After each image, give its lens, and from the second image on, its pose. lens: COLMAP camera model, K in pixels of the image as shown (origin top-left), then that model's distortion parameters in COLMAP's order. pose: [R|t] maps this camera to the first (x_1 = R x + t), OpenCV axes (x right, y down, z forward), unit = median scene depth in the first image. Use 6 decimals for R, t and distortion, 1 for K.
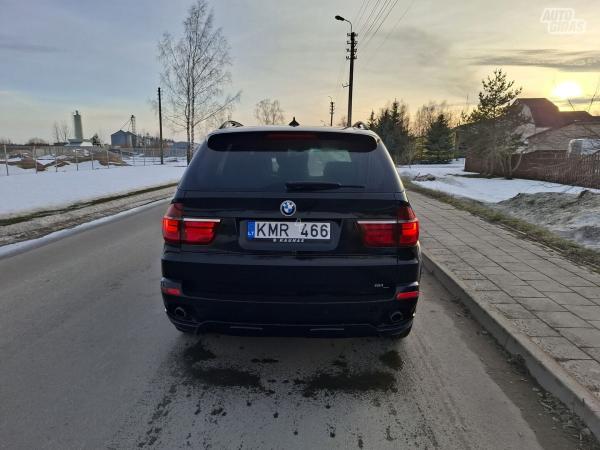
lens RADIAL K [[410.9, 0, 303.3], [0, 410.9, 223.2], [0, 0, 1]] dist [0.061036, -0.062222]
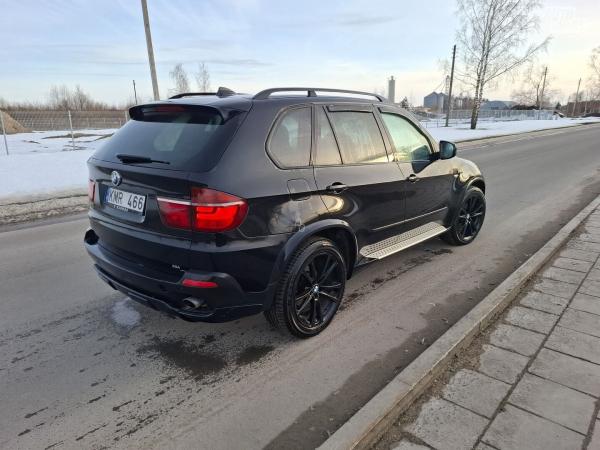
lens RADIAL K [[410.9, 0, 303.3], [0, 410.9, 223.2], [0, 0, 1]] dist [0.061036, -0.062222]
pose [[0.764127, 0.151724, -0.626969, 0.592818], [-0.095546, 0.987845, 0.122606, -0.057379], [0.637951, -0.033783, 0.769336, 0.266441]]
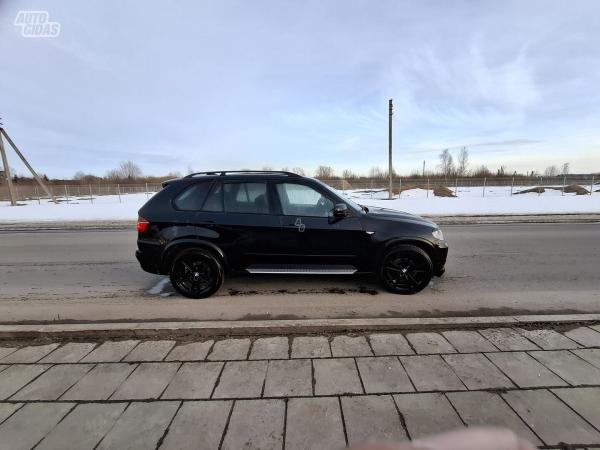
lens RADIAL K [[239.3, 0, 309.5], [0, 239.3, 226.9], [0, 0, 1]] dist [0.000430, 0.000057]
pose [[0.051583, 0.176670, -0.982918, 0.942158], [-0.157566, 0.973340, 0.166679, -0.201118], [0.986160, 0.146276, 0.078044, 1.087926]]
